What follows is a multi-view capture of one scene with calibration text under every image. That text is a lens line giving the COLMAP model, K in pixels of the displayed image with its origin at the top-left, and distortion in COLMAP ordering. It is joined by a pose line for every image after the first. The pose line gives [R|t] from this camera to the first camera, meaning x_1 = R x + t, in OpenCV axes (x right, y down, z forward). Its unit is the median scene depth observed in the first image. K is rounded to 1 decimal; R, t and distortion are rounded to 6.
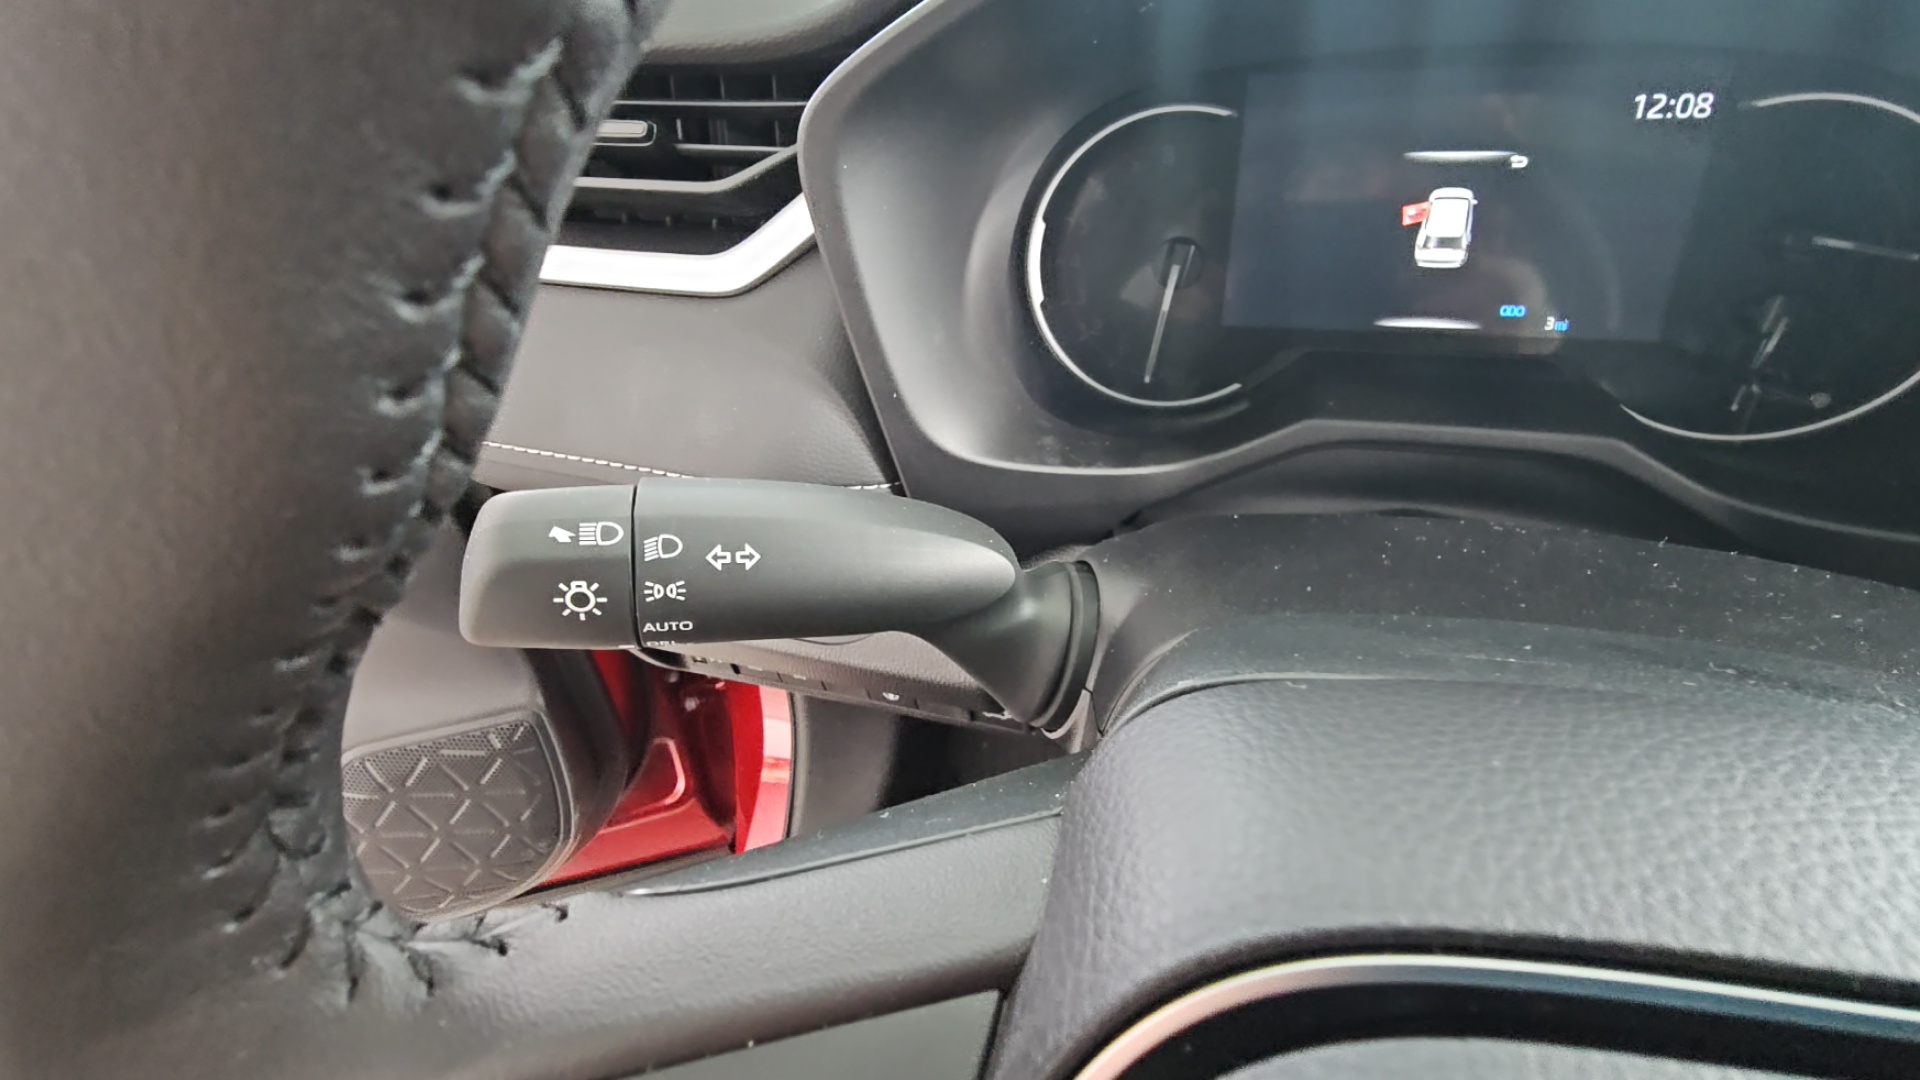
lens RADIAL K [[856.4, 0, 975.7], [0, 856.4, 537.3], [0, 0, 1]] dist [0.014453, -0.011923]
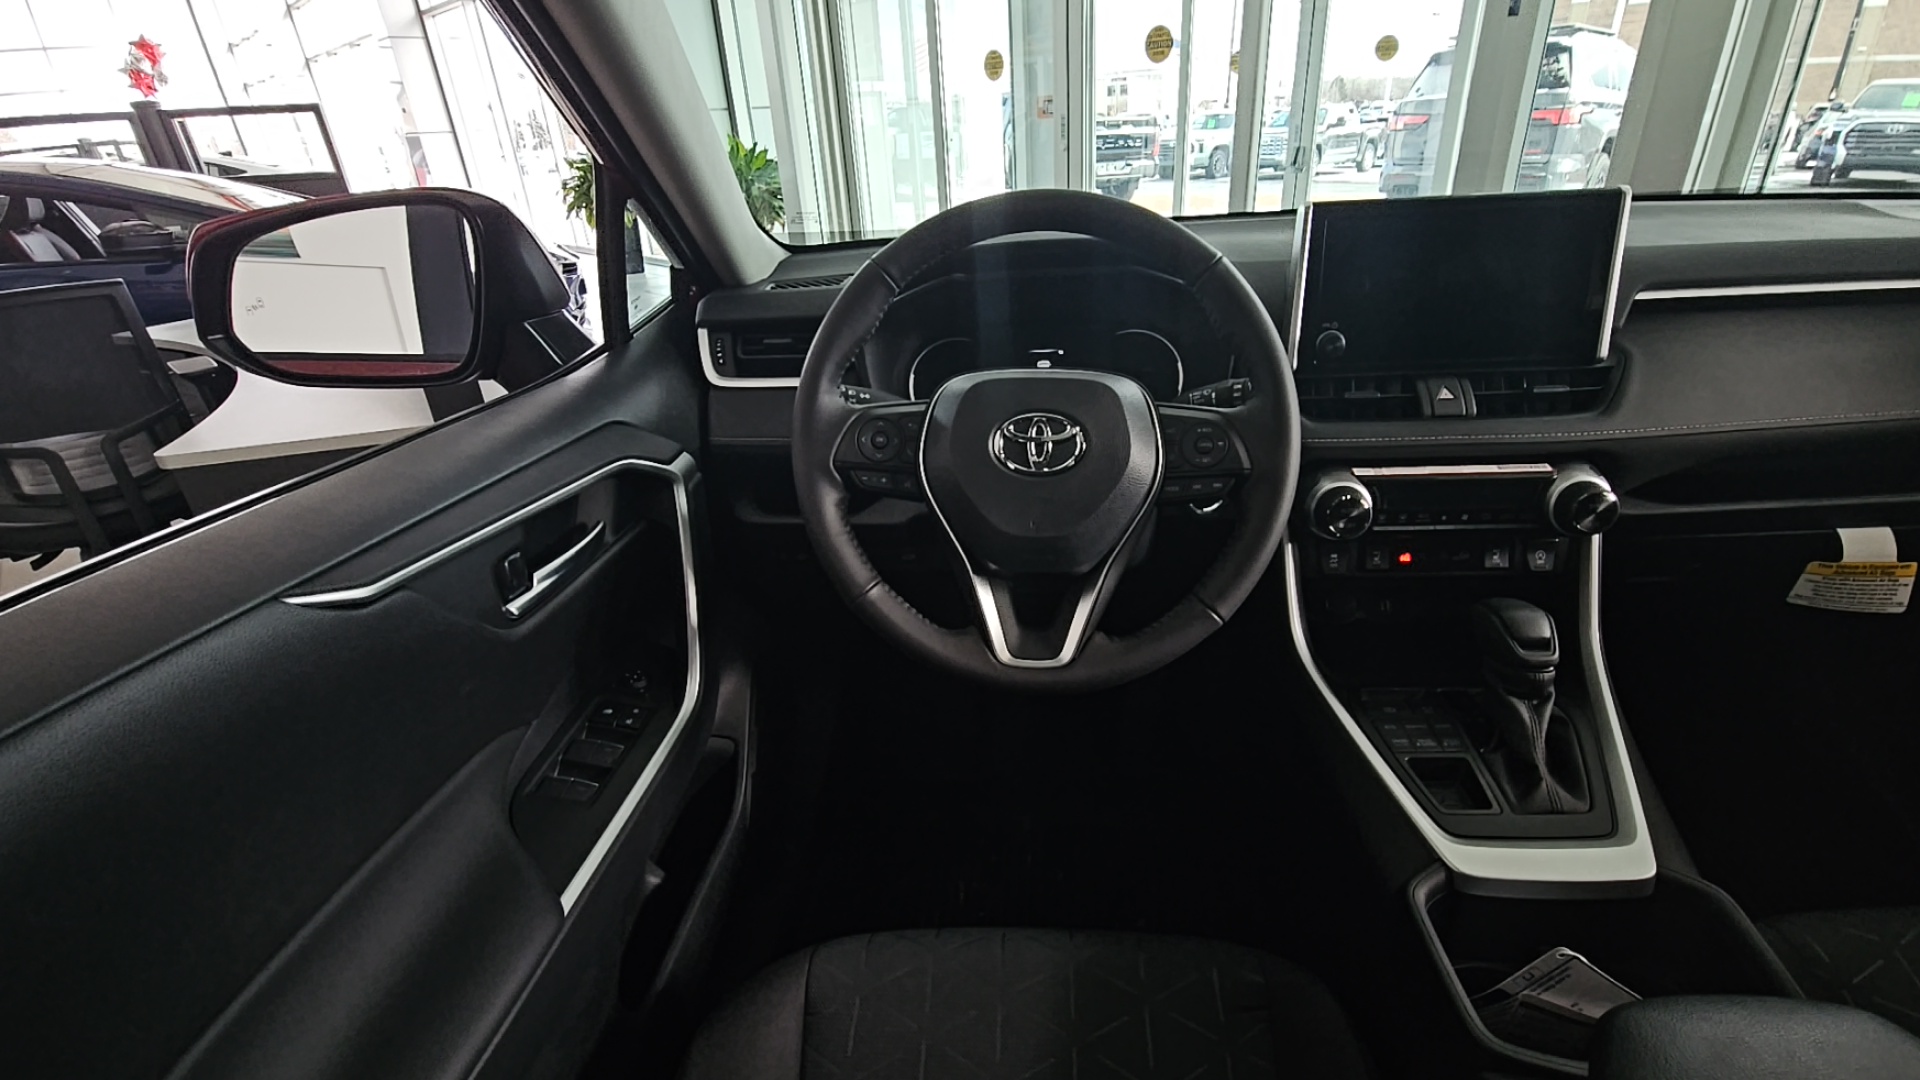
lens RADIAL K [[816.1, 0, 972.1], [0, 816.1, 546.8], [0, 0, 1]] dist [-0.001827, 0.005818]
pose [[0.983343, -0.046351, 0.175752, -0.263119], [0.097557, 0.950450, -0.295173, 1.123900], [-0.153362, 0.307402, 0.939140, -1.592283]]
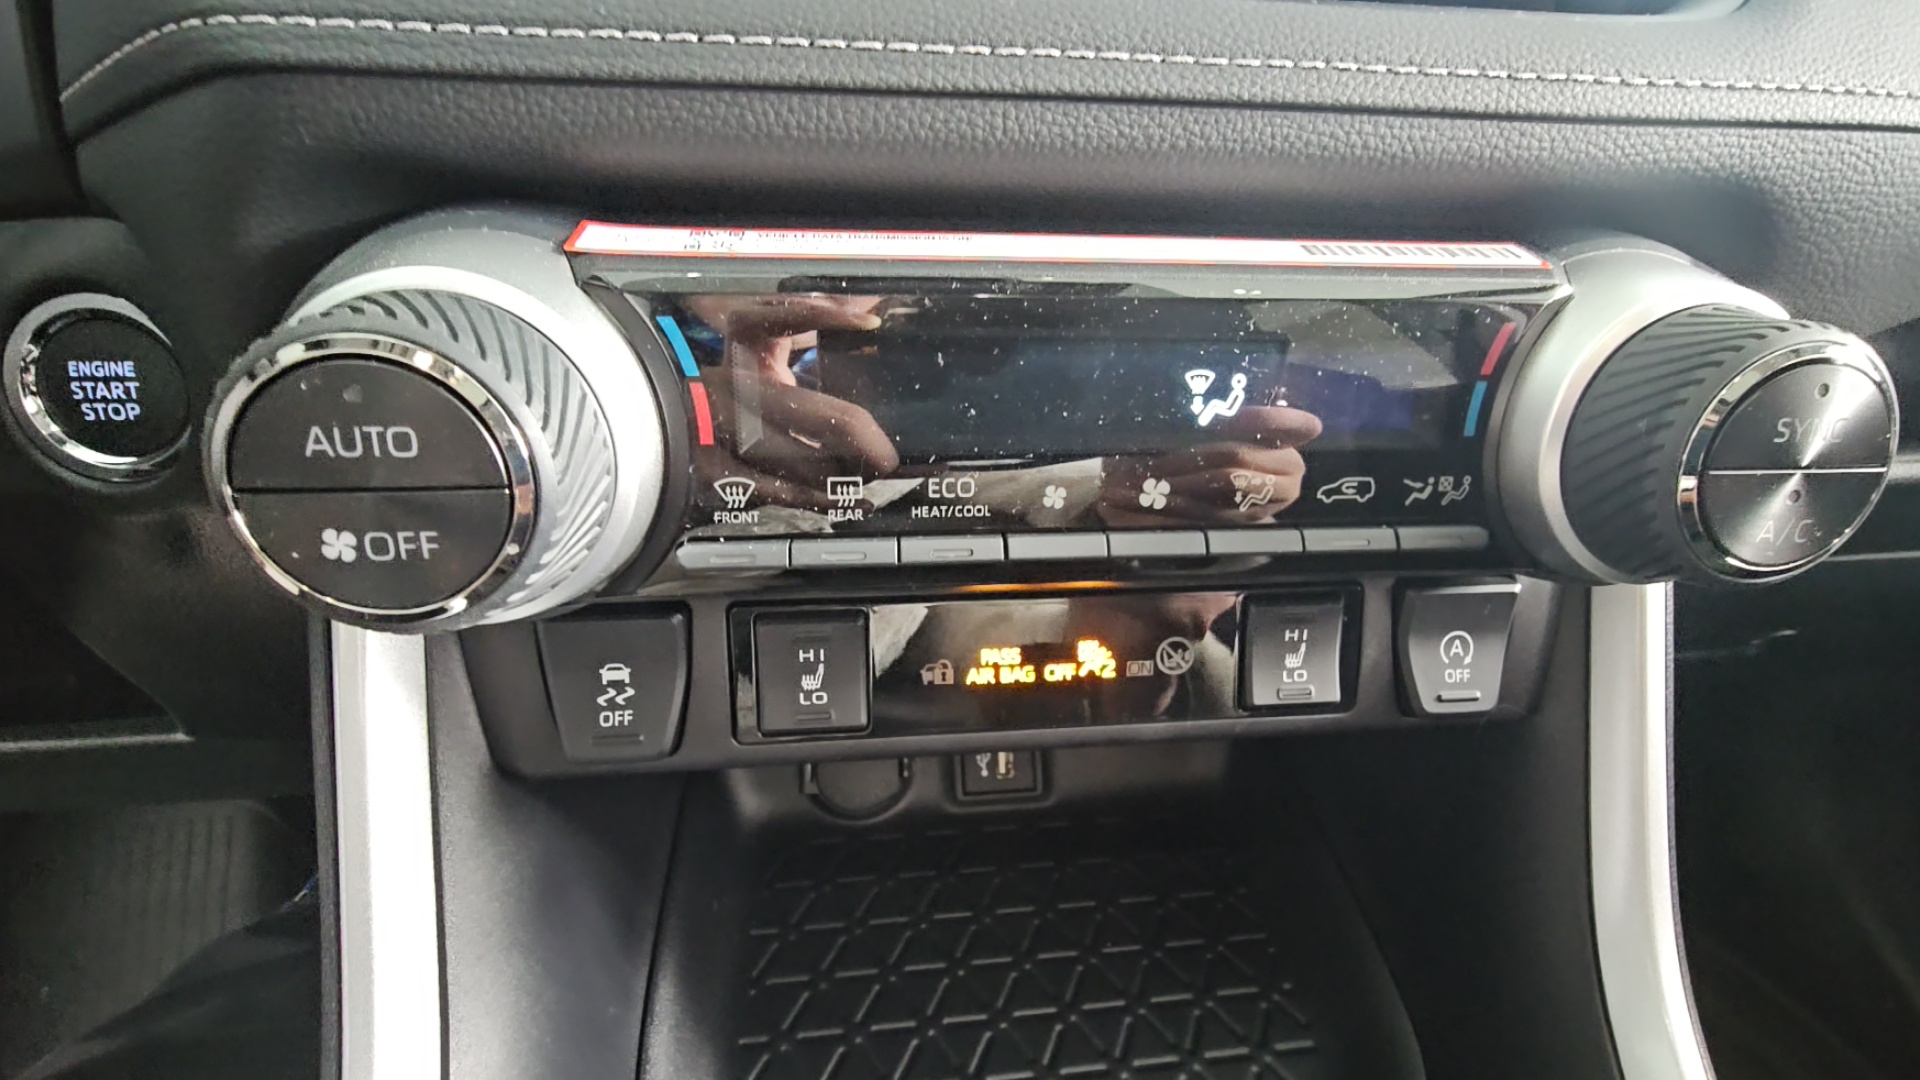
lens RADIAL K [[858.1, 0, 970.9], [0, 858.1, 540.7], [0, 0, 1]] dist [-0.001123, -0.000320]
pose [[0.923589, -0.053422, 0.379644, 1.329888], [0.165188, 0.949062, -0.268317, 0.605519], [-0.345972, 0.310527, 0.885368, 0.049490]]
